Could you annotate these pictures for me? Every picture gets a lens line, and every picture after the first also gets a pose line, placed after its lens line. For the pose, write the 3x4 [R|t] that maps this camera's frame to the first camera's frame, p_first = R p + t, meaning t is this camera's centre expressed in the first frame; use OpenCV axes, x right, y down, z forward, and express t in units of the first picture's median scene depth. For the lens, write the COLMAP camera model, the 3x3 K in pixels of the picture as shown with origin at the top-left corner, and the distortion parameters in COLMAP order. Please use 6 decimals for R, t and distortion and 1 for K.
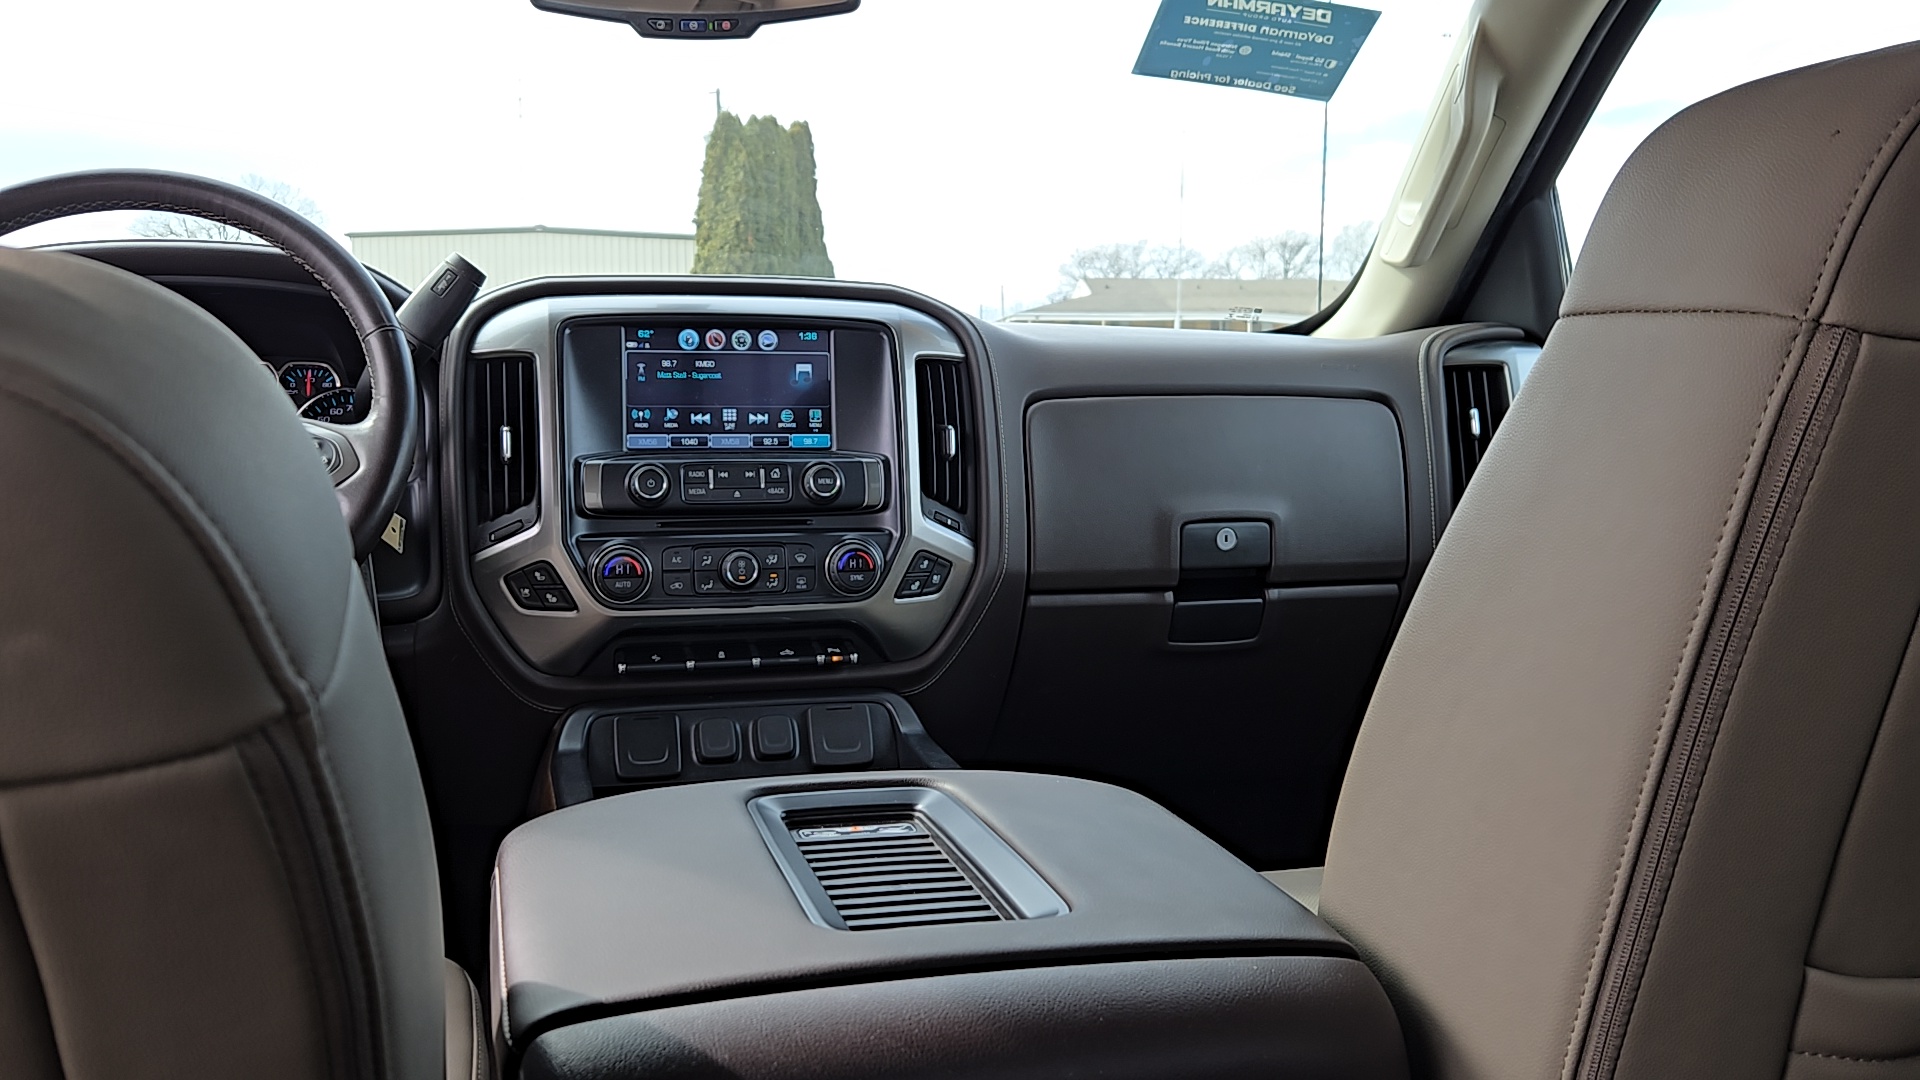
lens RADIAL K [[1643.0, 0, 959.4], [0, 1643.0, 544.5], [0, 0, 1]] dist [0.007451, -0.002100]
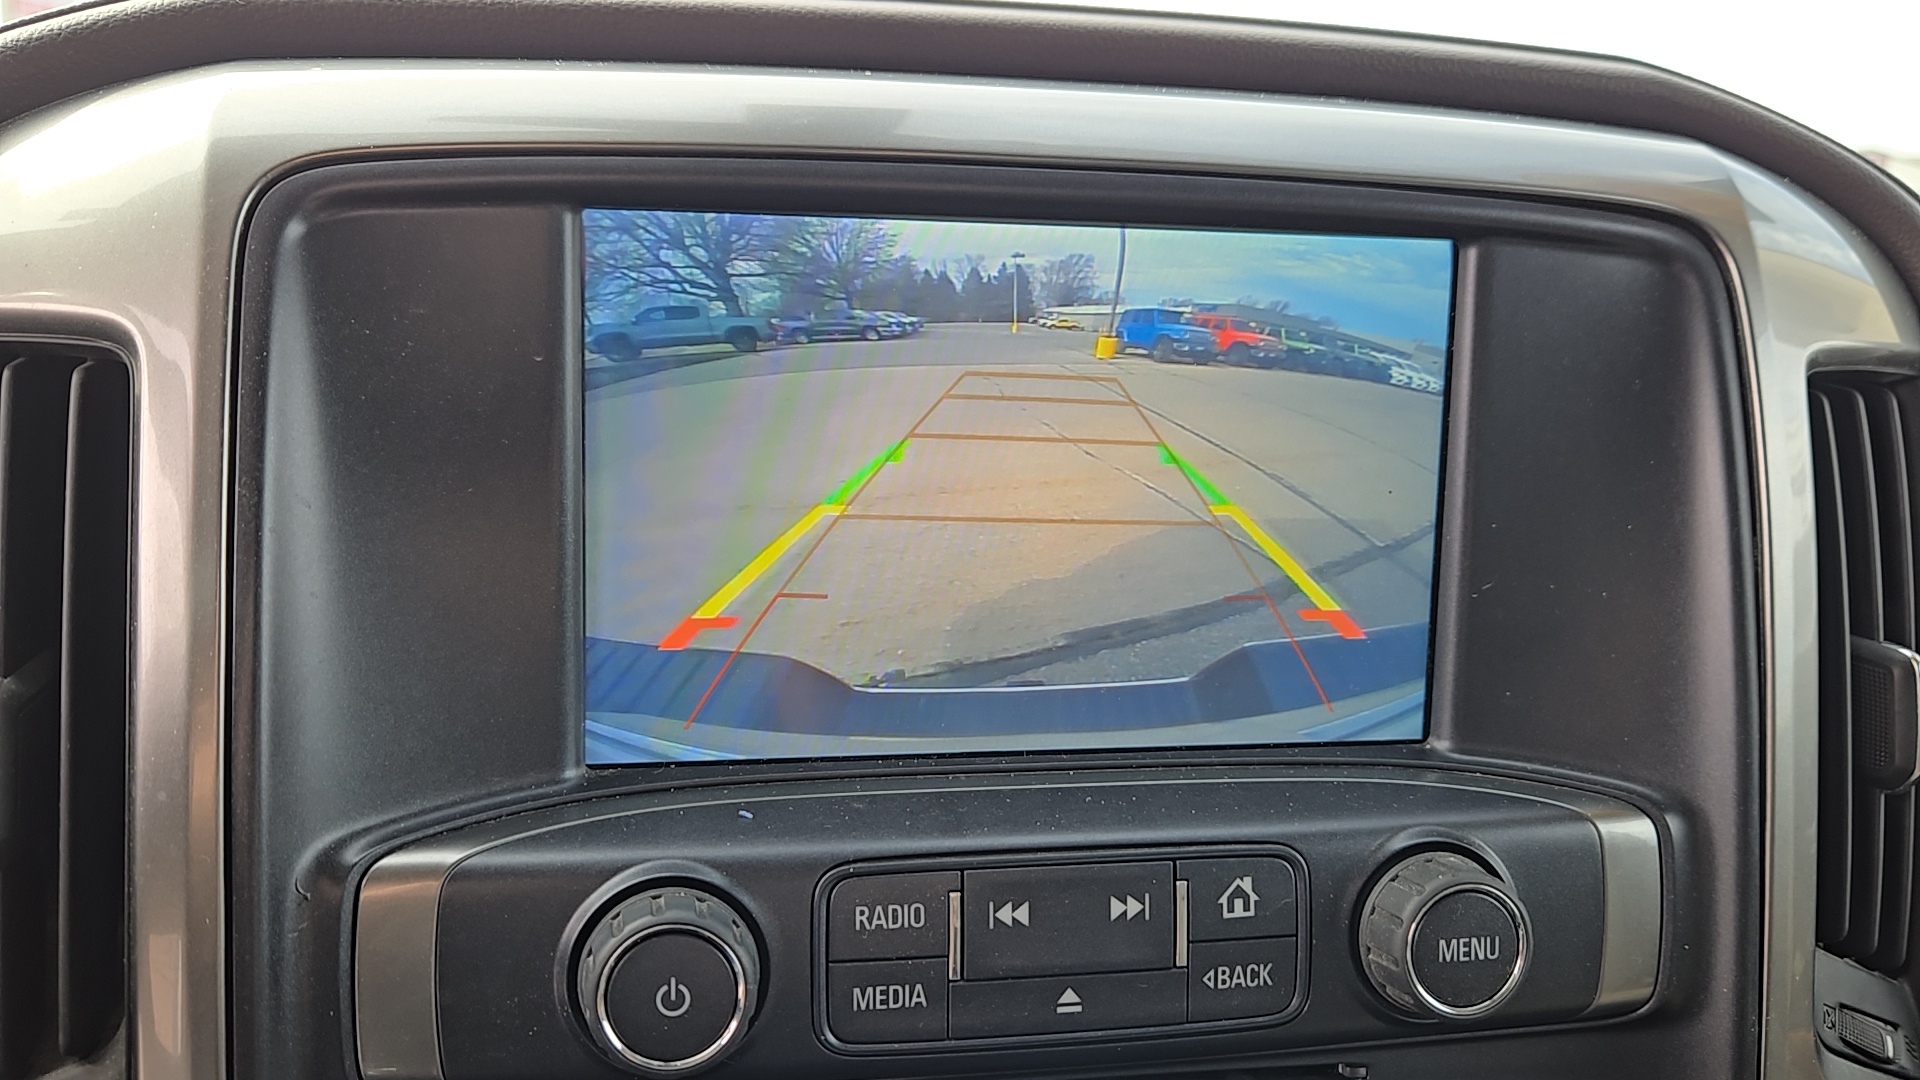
lens RADIAL K [[1634.0, 0, 959.3], [0, 1634.0, 515.4], [0, 0, 1]] dist [-0.006743, -0.004565]
pose [[0.997351, 0.042852, -0.058782, -0.138992], [-0.037667, 0.995527, 0.086644, -0.112456], [0.062232, -0.084200, 0.994504, 0.784356]]
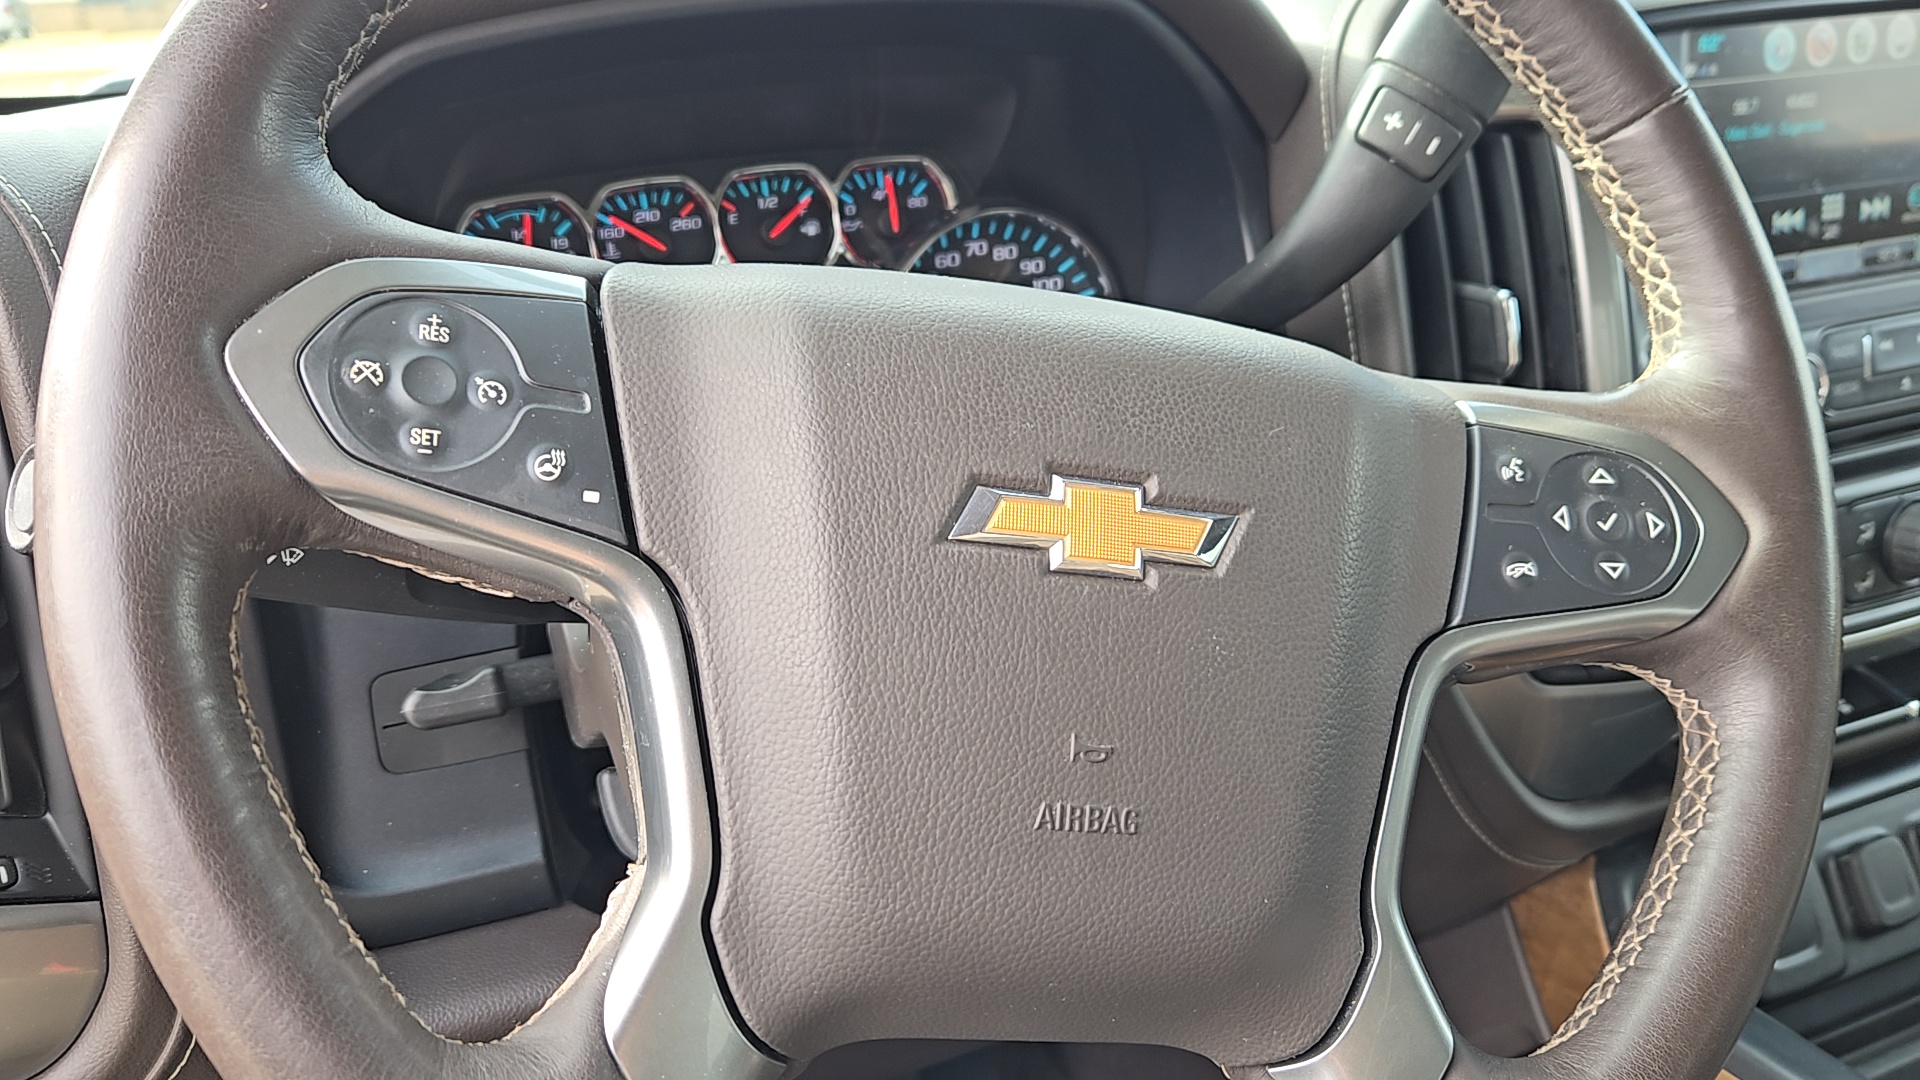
lens RADIAL K [[1653.1, 0, 953.4], [0, 1653.1, 539.2], [0, 0, 1]] dist [0.007701, -0.027799]
pose [[0.986019, -0.105859, 0.128690, -0.469484], [0.074919, 0.971456, 0.225078, -0.114043], [-0.148843, -0.212290, 0.965805, 0.568330]]
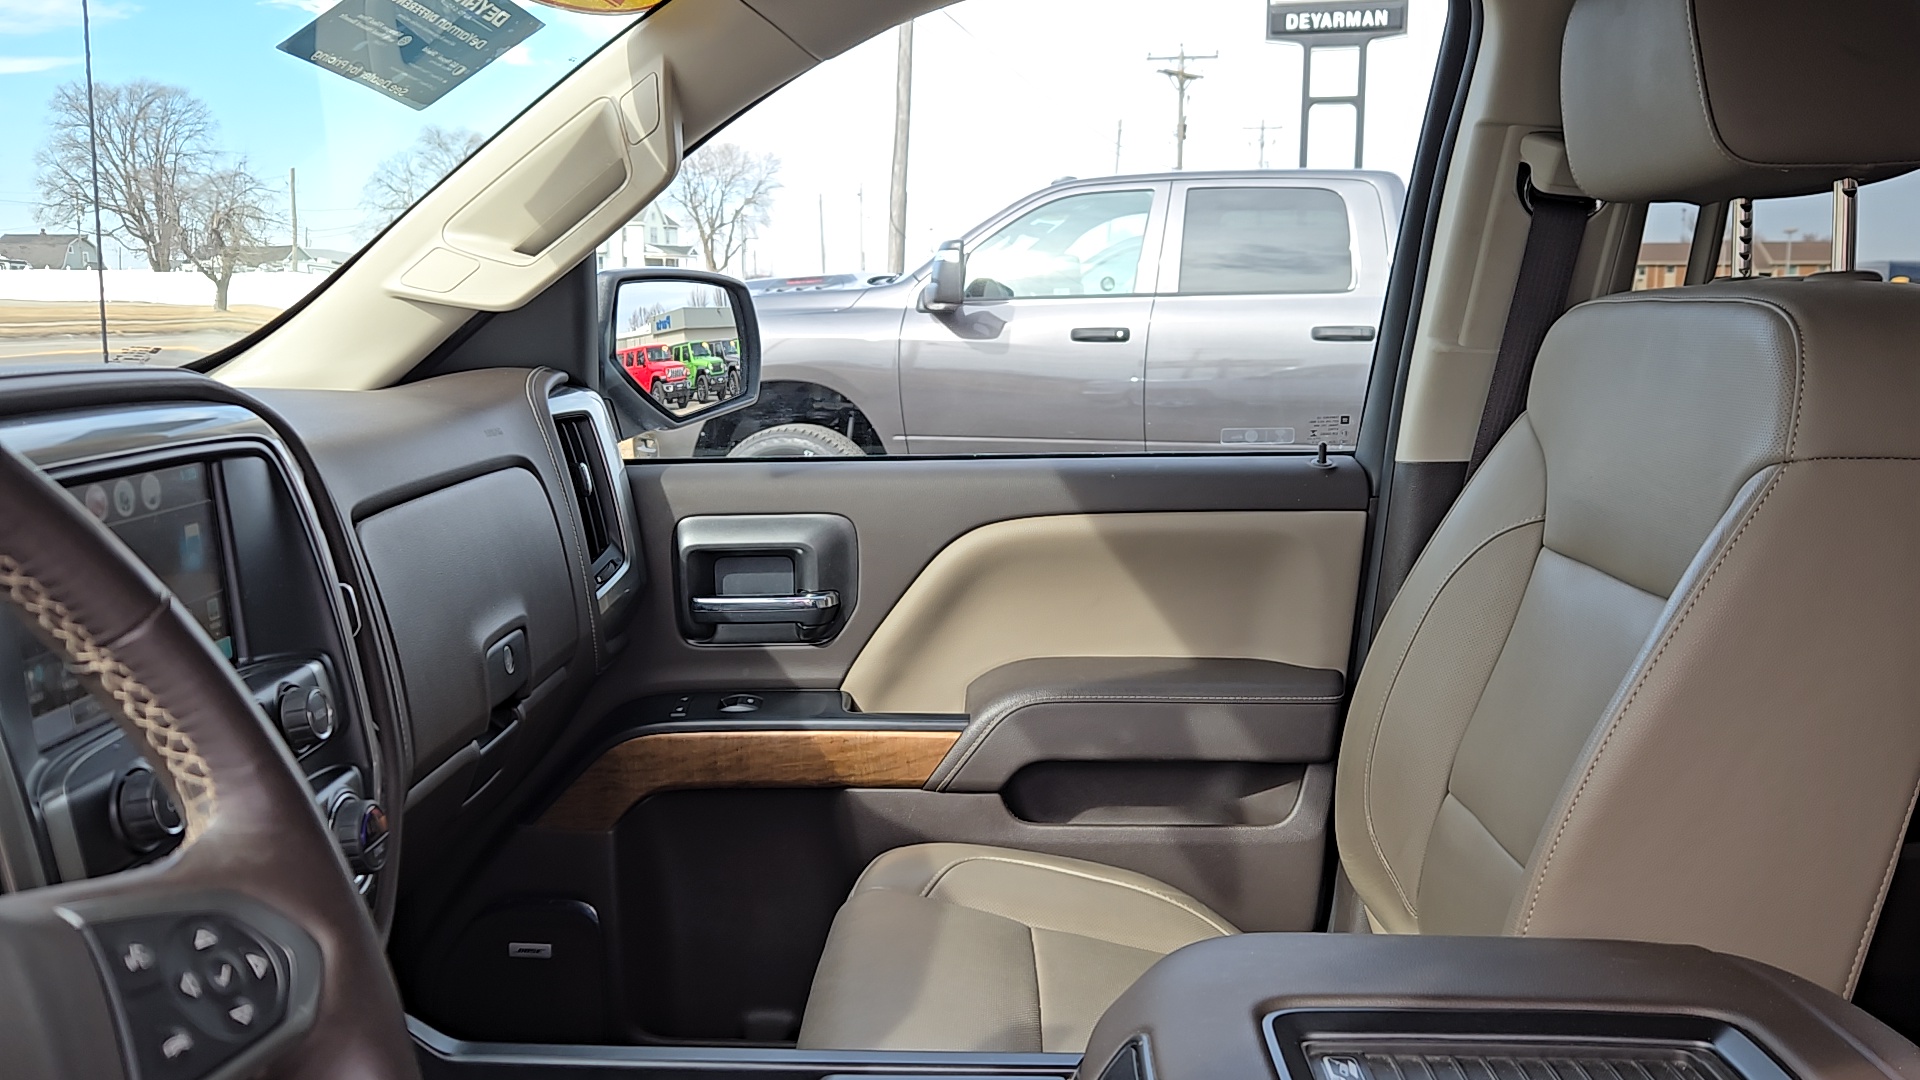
lens RADIAL K [[1623.0, 0, 955.0], [0, 1623.0, 536.7], [0, 0, 1]] dist [0.000847, 0.003674]
pose [[0.306584, -0.150061, 0.939940, -0.559855], [0.103348, 0.986904, 0.123850, -0.152208], [-0.946217, 0.059171, 0.318077, 0.587336]]
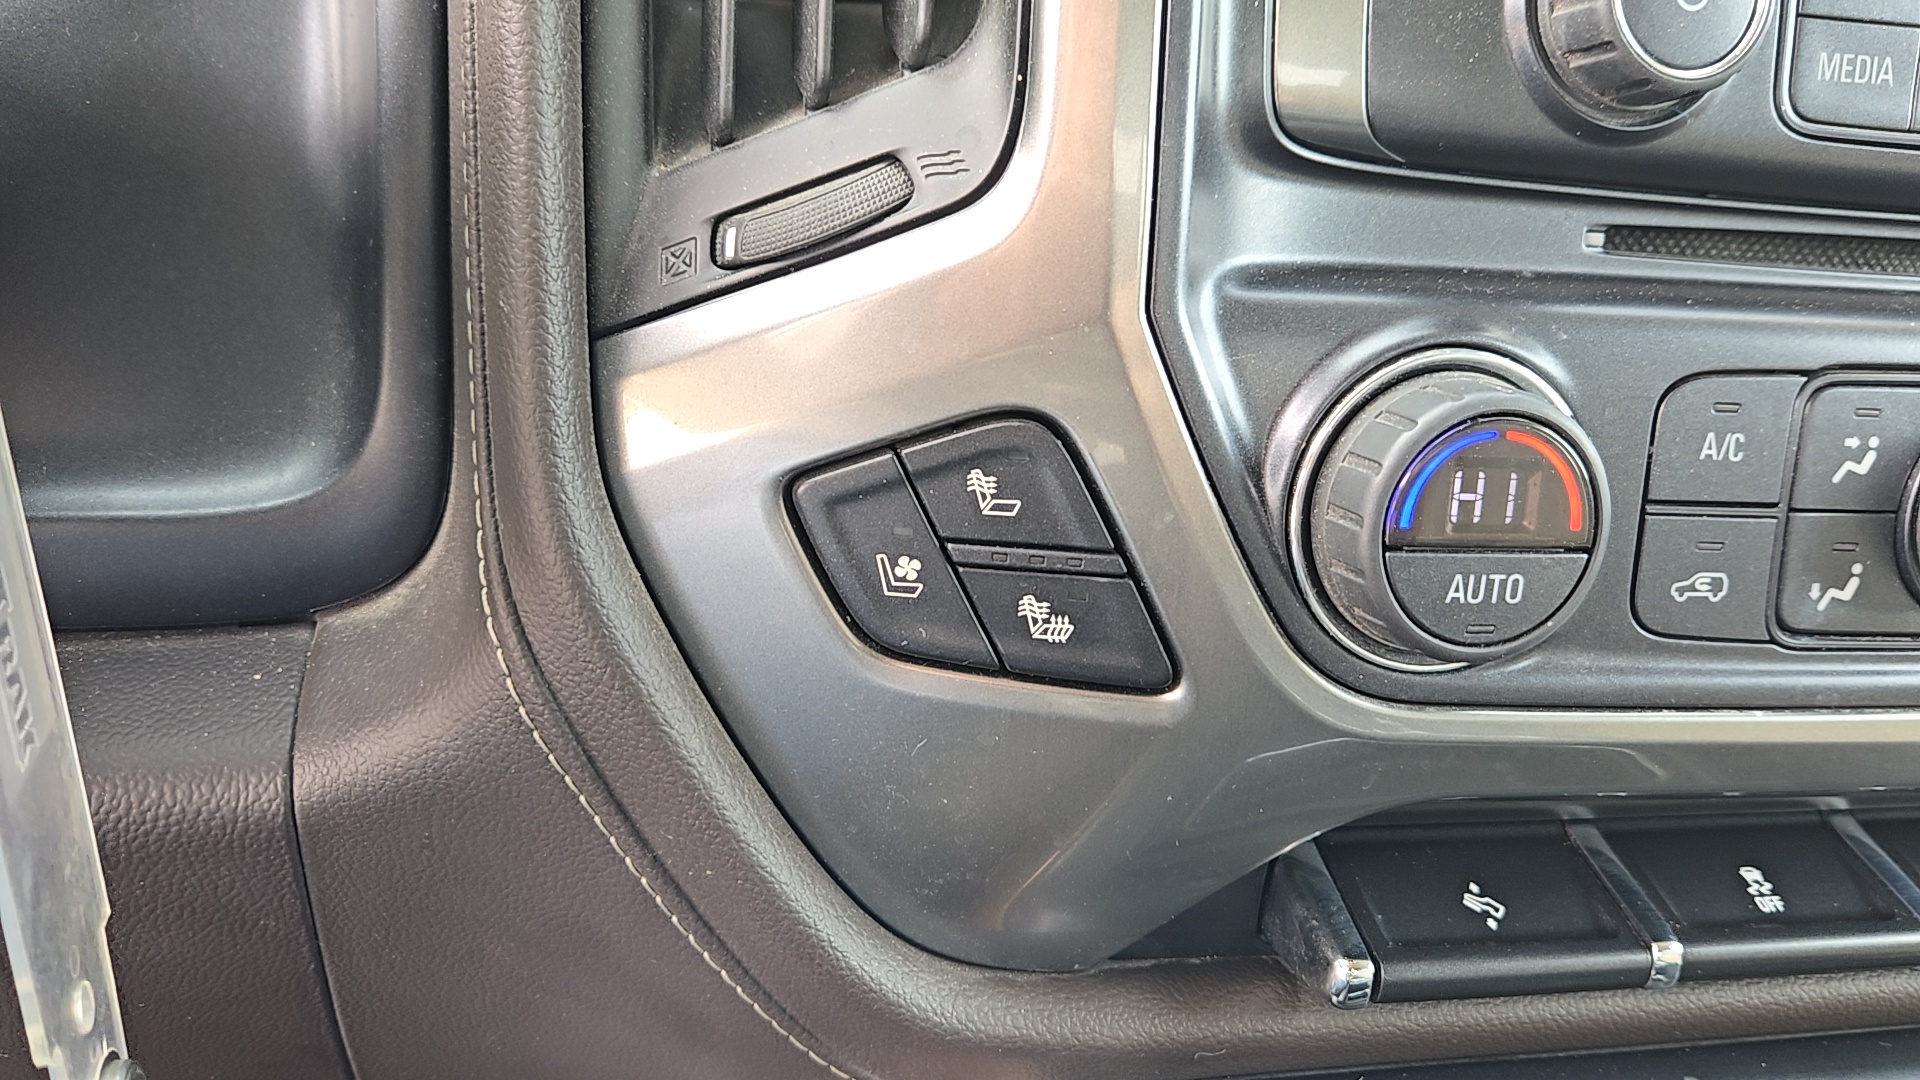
lens RADIAL K [[1653.1, 0, 953.4], [0, 1653.1, 539.2], [0, 0, 1]] dist [0.007701, -0.027799]
pose [[0.996232, 0.084802, -0.018195, -0.247214], [-0.079482, 0.976602, 0.199828, -0.010156], [0.034715, -0.197629, 0.979662, 0.800531]]
